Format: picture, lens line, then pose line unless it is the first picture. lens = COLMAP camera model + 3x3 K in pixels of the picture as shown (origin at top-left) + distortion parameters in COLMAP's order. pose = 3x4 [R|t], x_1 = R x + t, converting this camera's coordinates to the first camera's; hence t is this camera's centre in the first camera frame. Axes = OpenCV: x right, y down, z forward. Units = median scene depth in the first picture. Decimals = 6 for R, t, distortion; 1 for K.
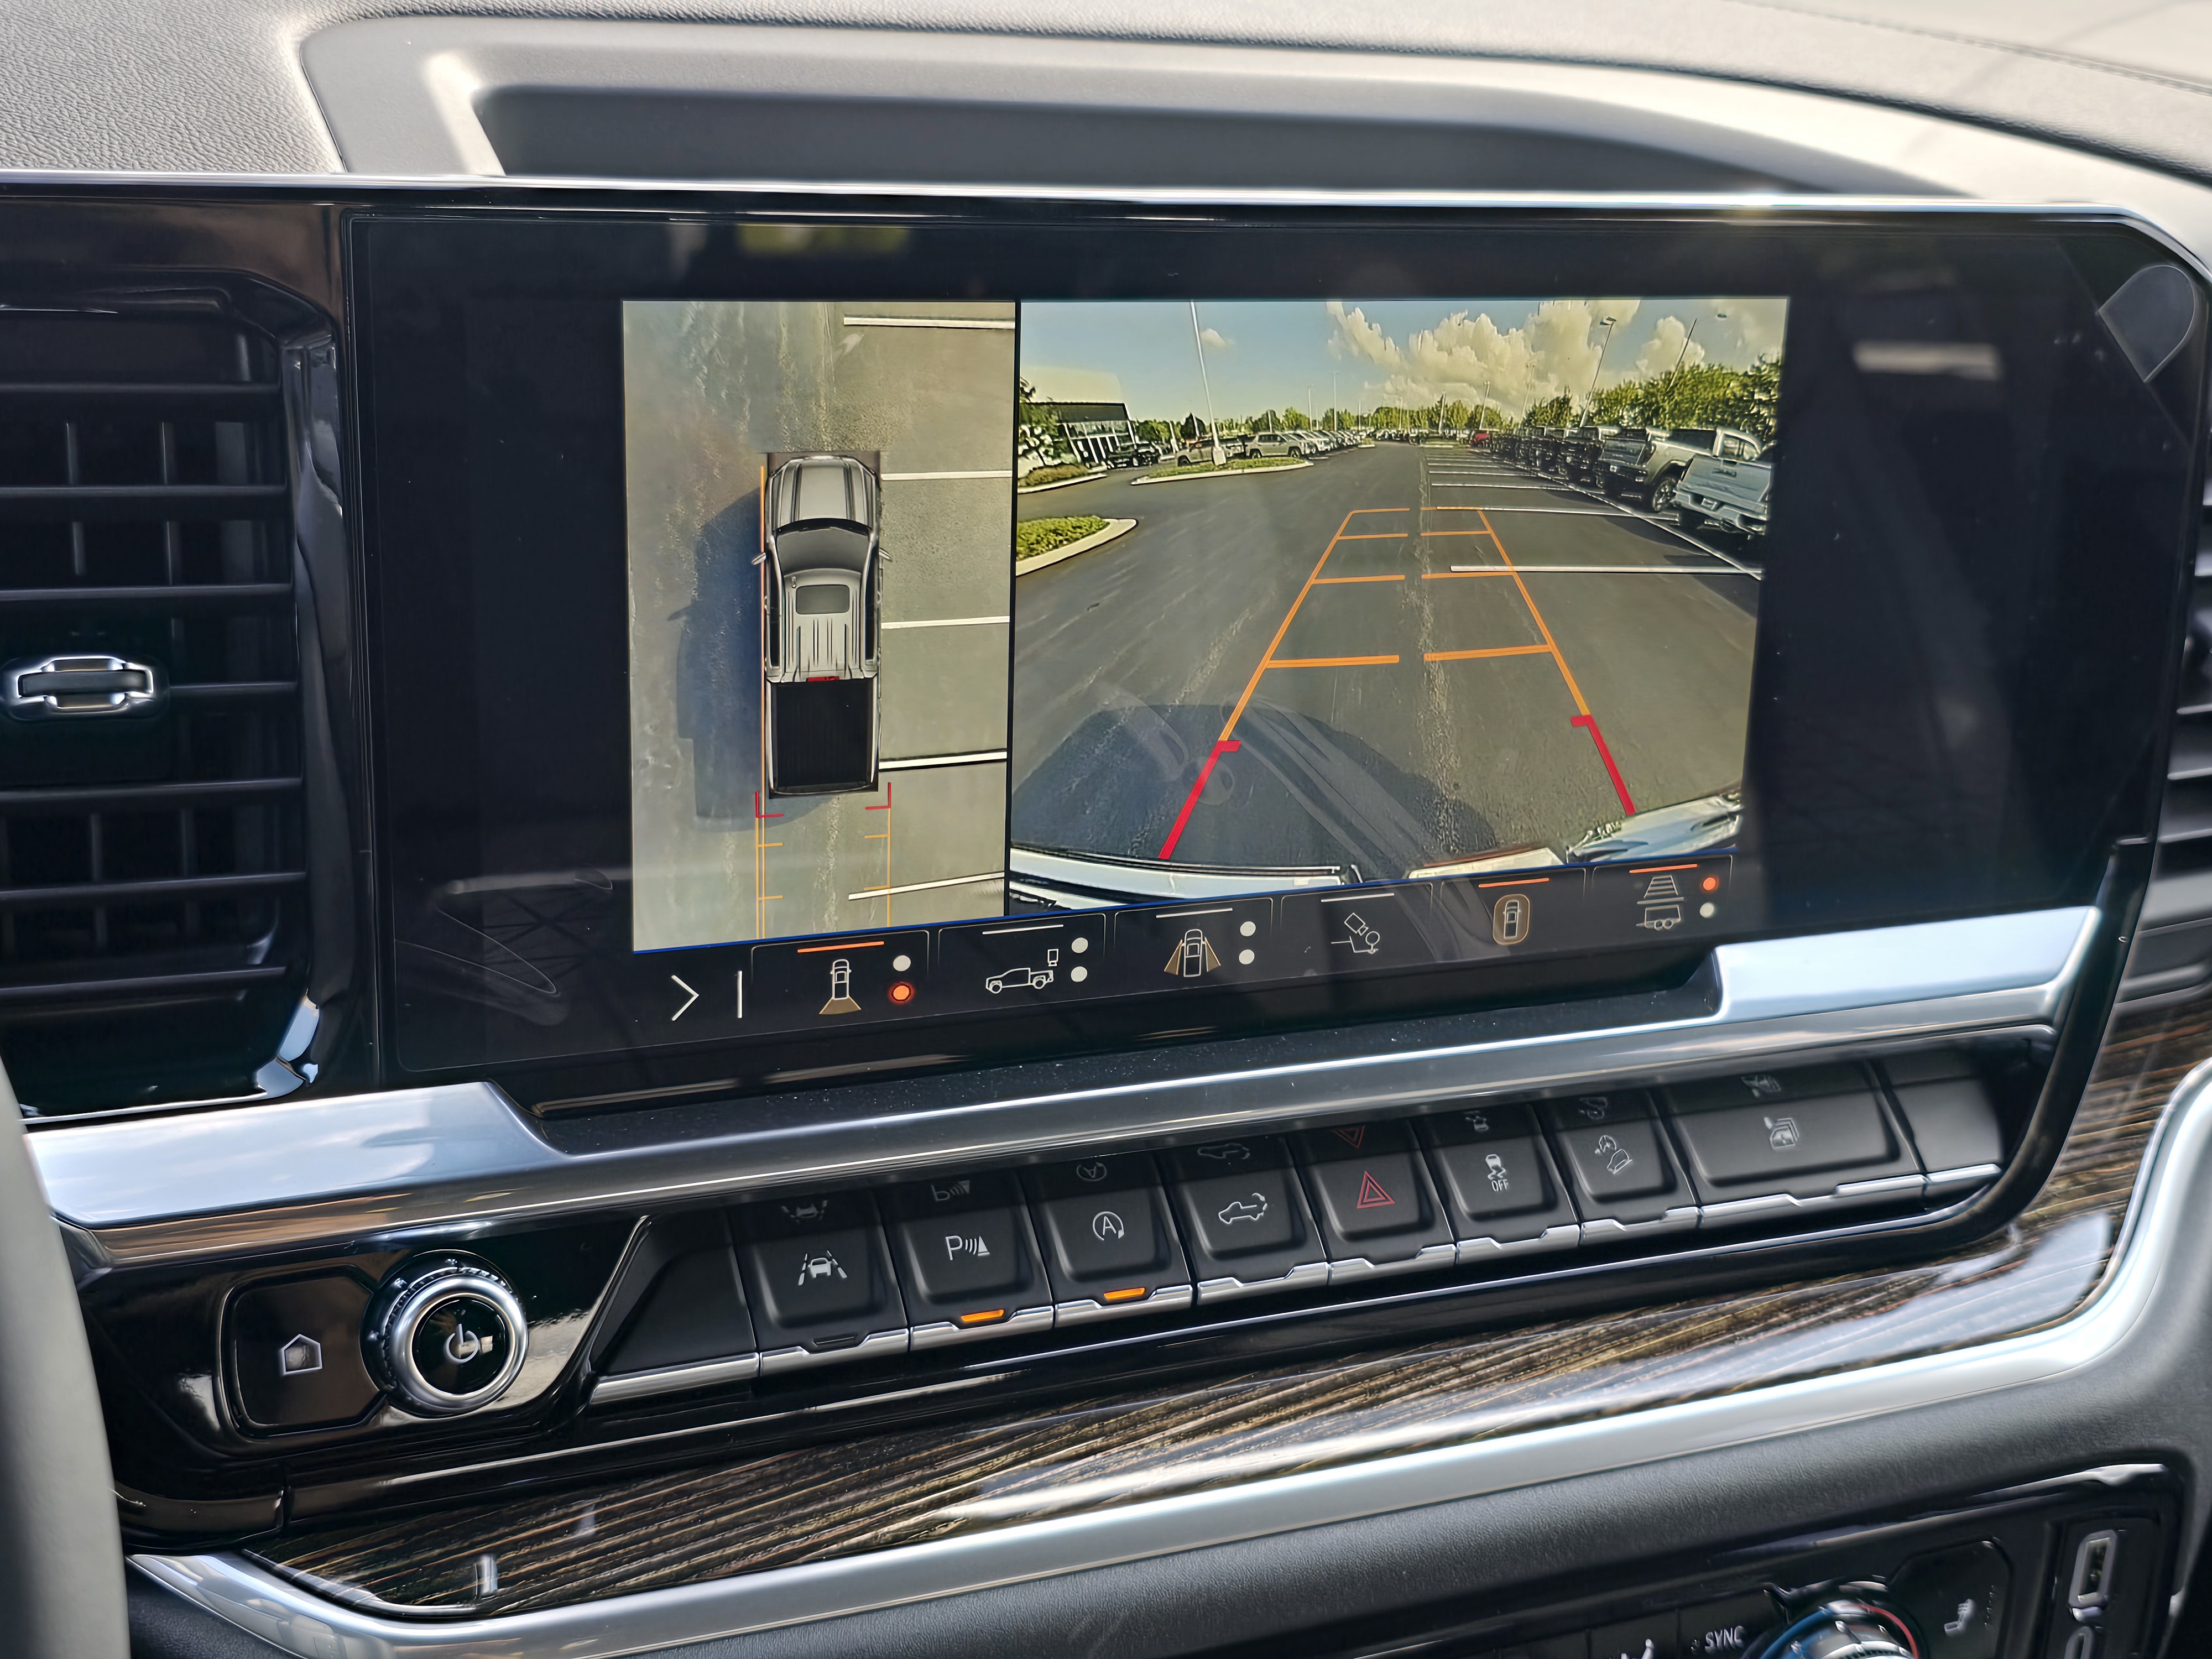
lens RADIAL K [[2704.8, 0, 1096.2], [0, 2704.8, 818.1], [0, 0, 1]] dist [0.035081, 0.000000]
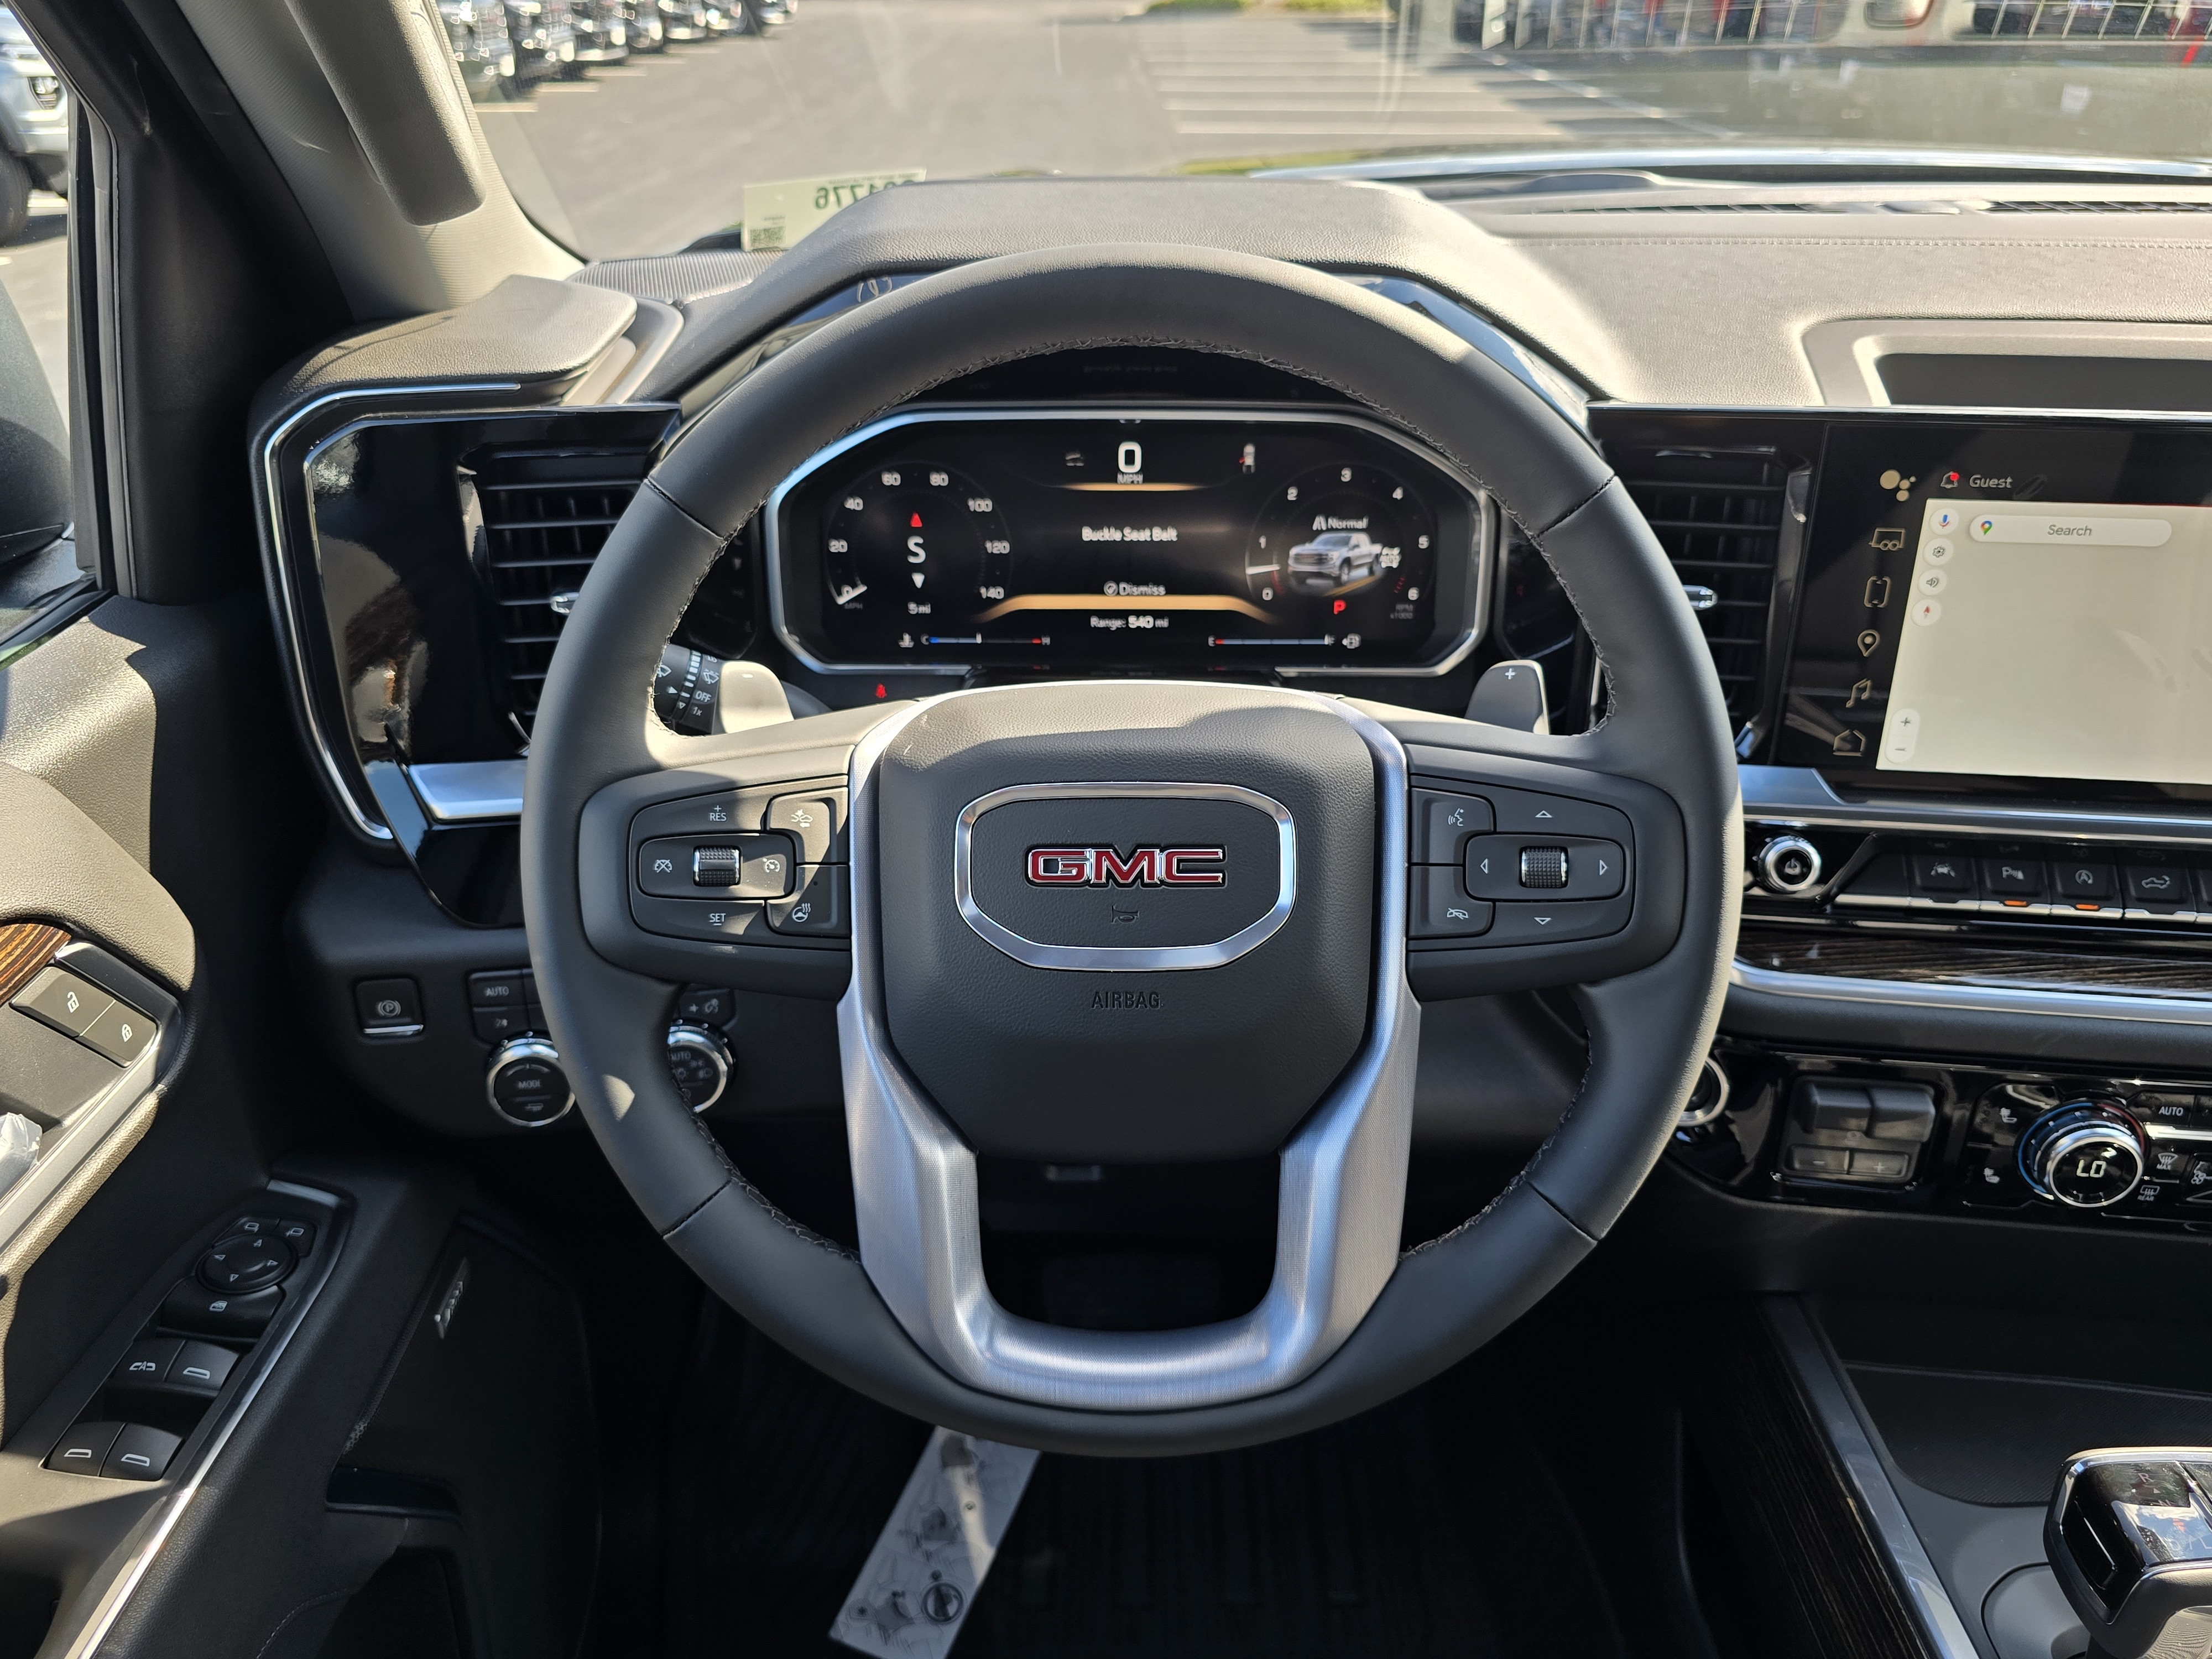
lens RADIAL K [[1658.0, 0, 1104.6], [0, 1658.0, 838.0], [0, 0, 1]] dist [0.037219, -0.031743]
pose [[0.859685, 0.165748, -0.483187, -0.025404], [-0.108469, 0.983556, 0.144403, 0.006202], [0.499176, -0.071731, 0.863527, -0.518108]]
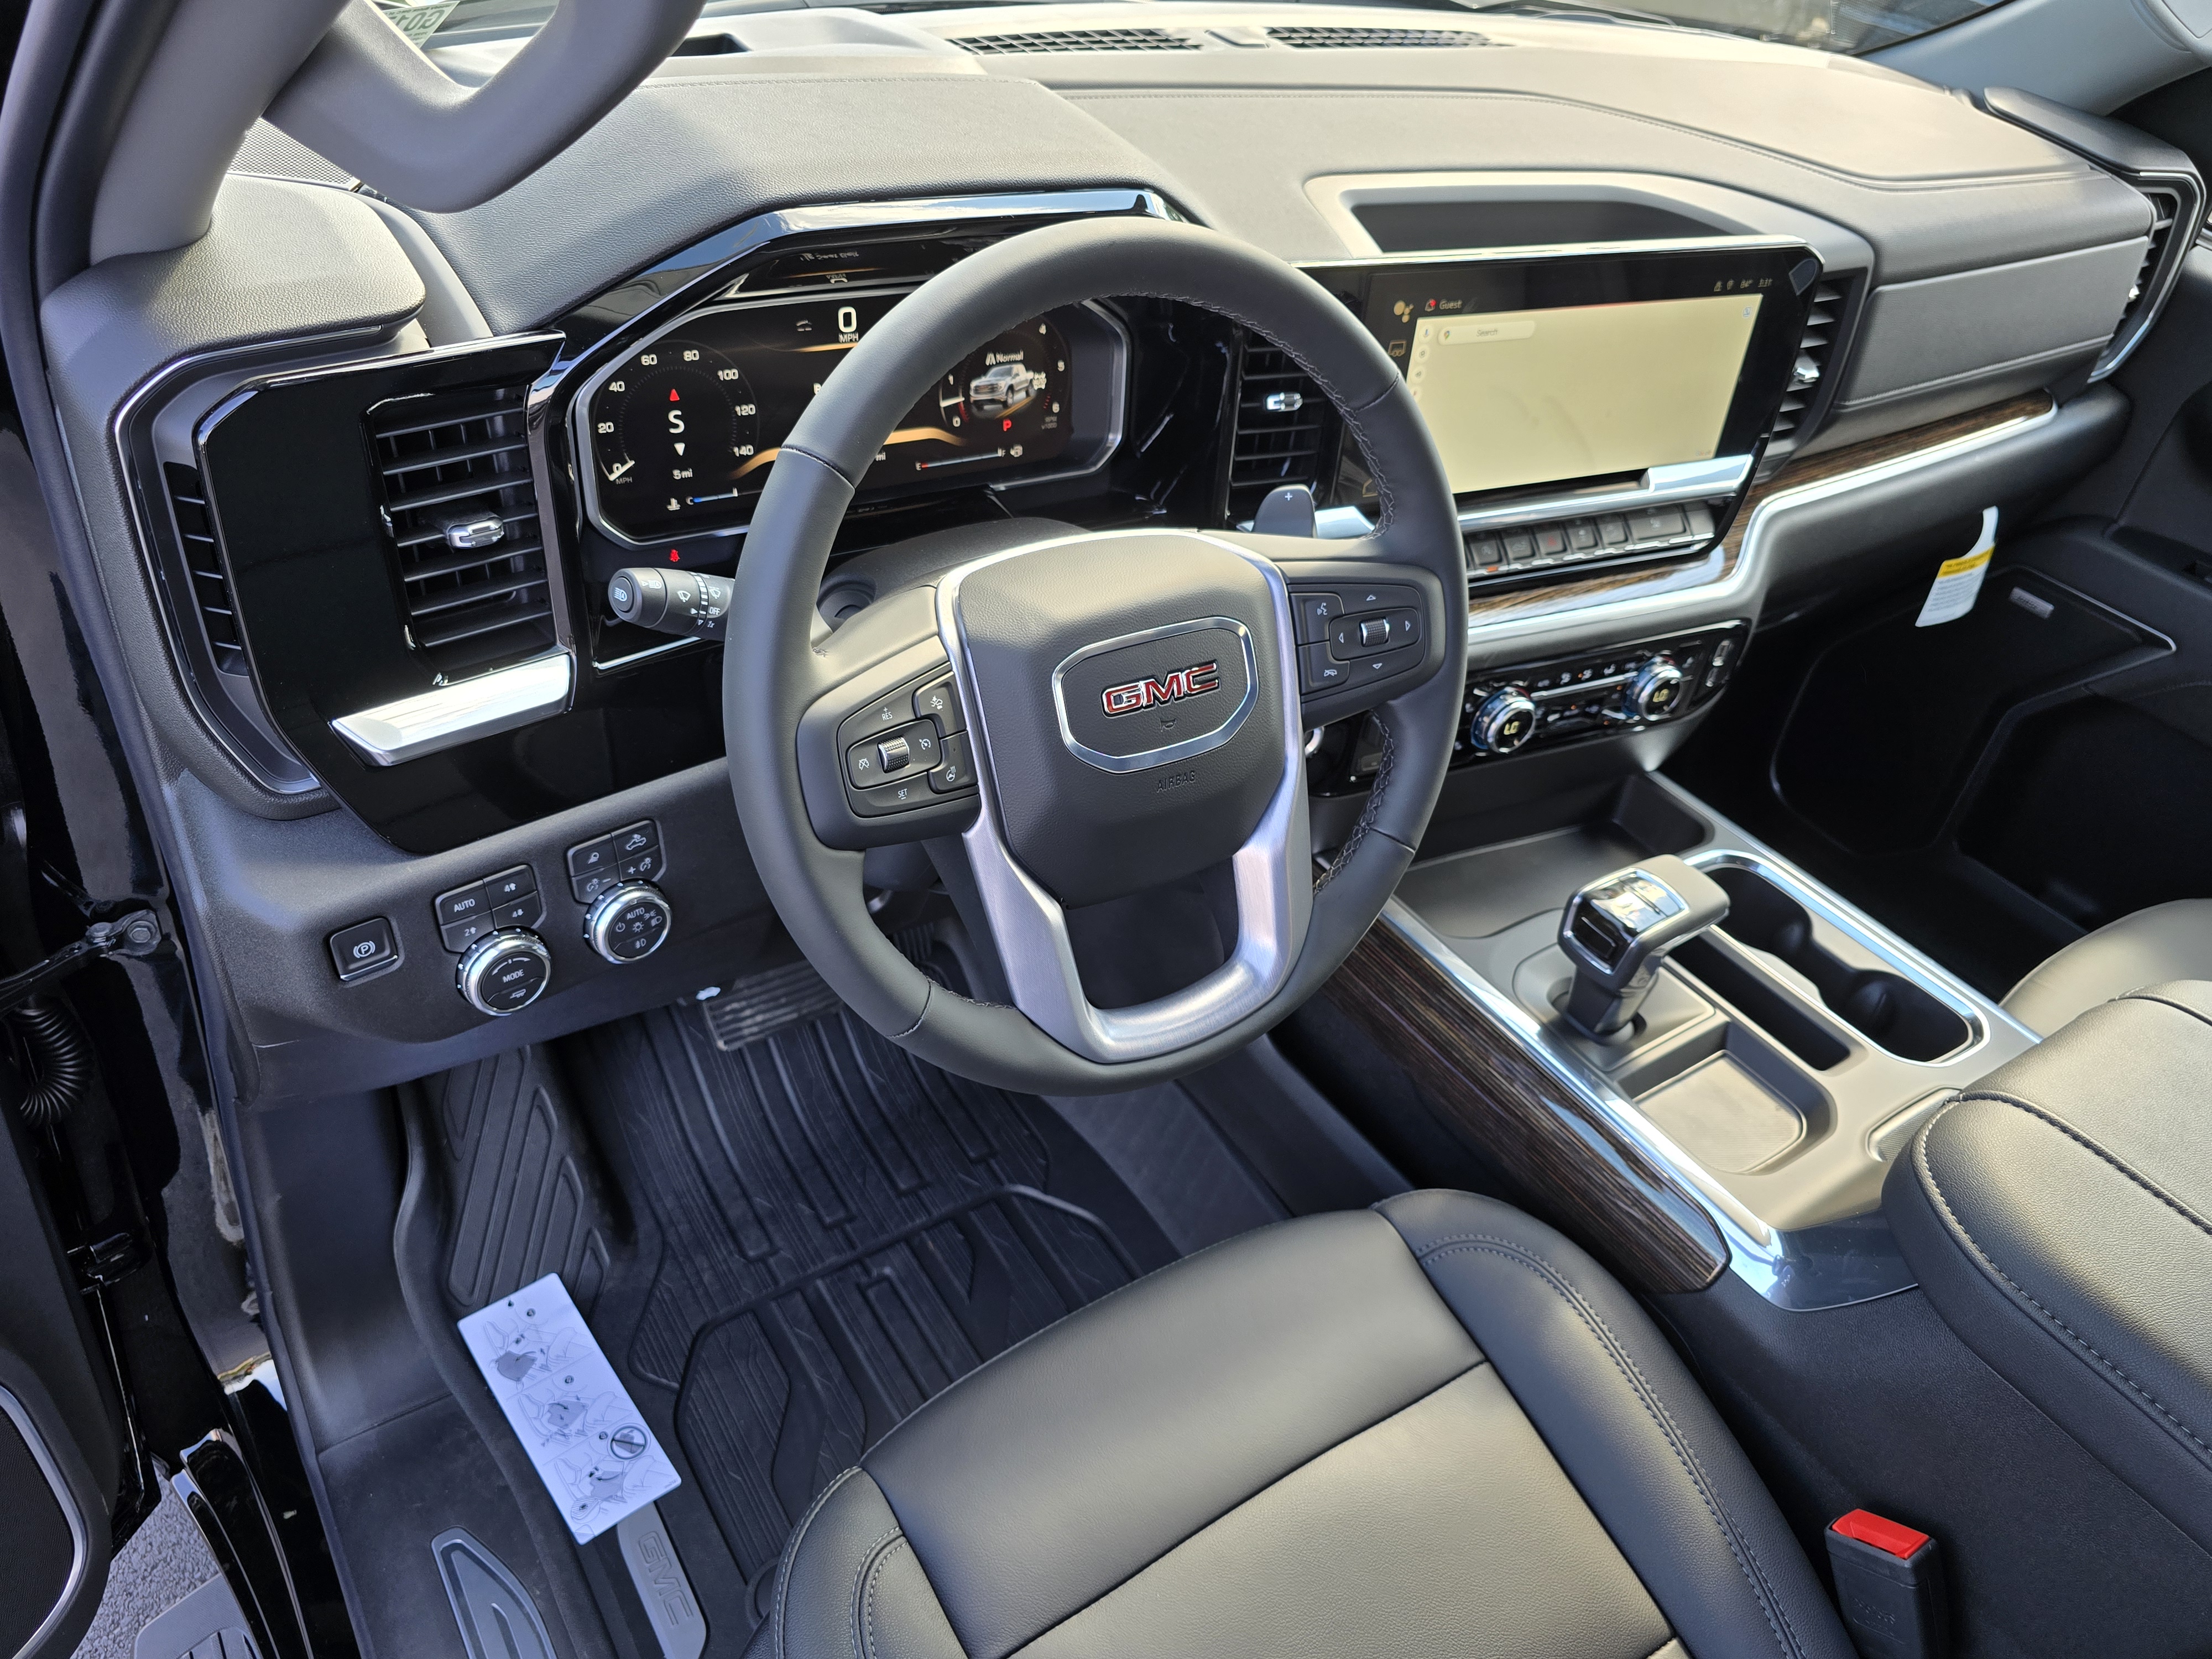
lens RADIAL K [[1517.4, 0, 1111.0], [0, 1517.4, 835.8], [0, 0, 1]] dist [0.026443, -0.005224]
pose [[0.996633, -0.001875, 0.081969, -0.569181], [-0.024701, 0.946425, 0.321978, -0.110237], [-0.078181, -0.322919, 0.943192, -0.851114]]
